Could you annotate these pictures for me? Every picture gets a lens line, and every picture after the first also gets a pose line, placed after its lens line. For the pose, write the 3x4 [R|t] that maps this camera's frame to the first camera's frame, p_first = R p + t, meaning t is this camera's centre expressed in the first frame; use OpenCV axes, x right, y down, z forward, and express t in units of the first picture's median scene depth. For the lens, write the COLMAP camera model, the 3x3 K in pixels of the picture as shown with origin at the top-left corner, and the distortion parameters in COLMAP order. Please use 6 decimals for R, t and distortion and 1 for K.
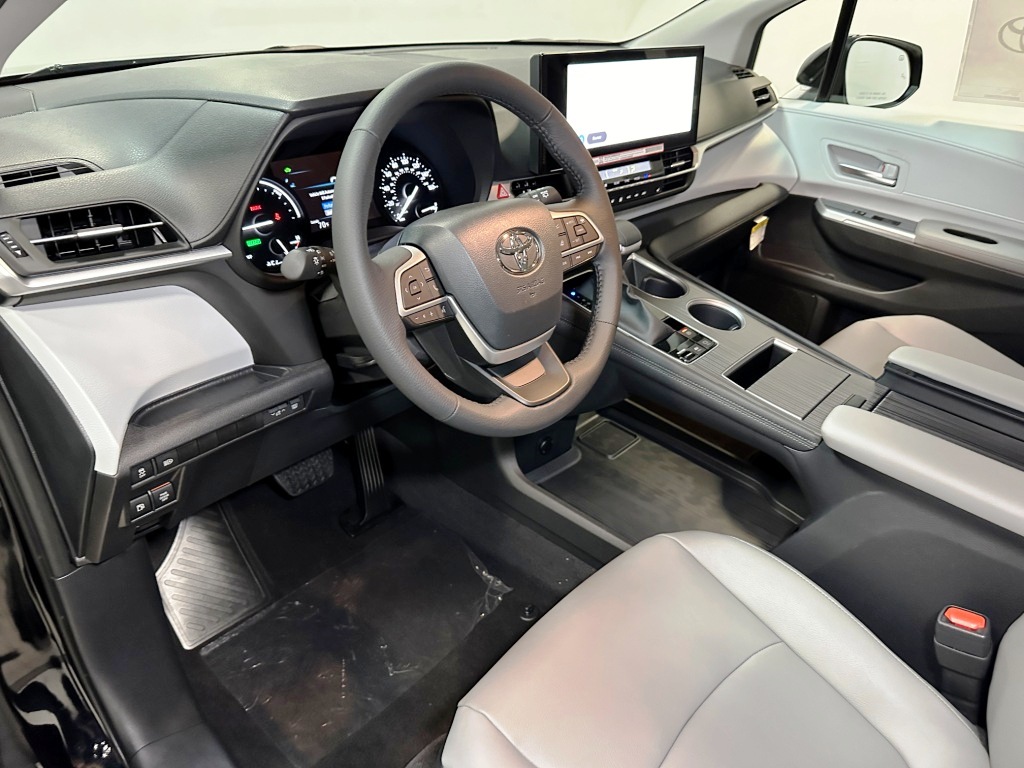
lens RADIAL K [[744.3, 0, 512.0], [0, 744.3, 384.0], [0, 0, 1]] dist [0.120489, -0.106009]
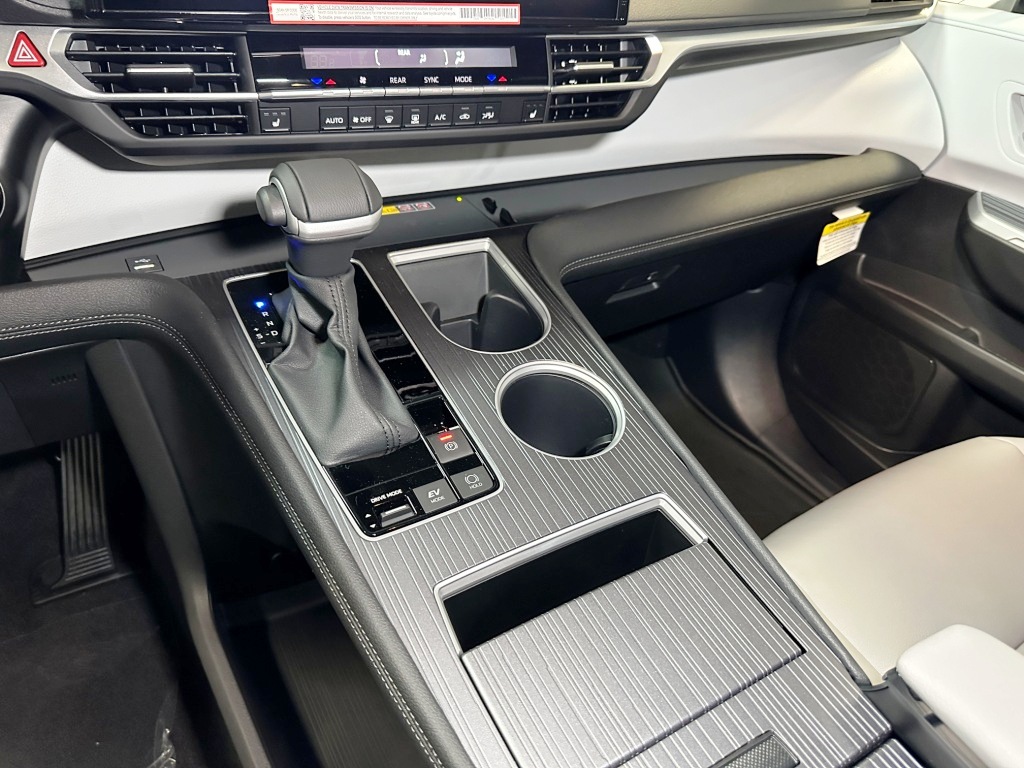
lens RADIAL K [[744.3, 0, 512.0], [0, 744.3, 384.0], [0, 0, 1]] dist [0.120489, -0.106009]
pose [[0.956447, 0.201878, -0.210842, 0.477381], [-0.187155, 0.978398, 0.087806, -0.197552], [0.224014, -0.044521, 0.973569, 0.794920]]
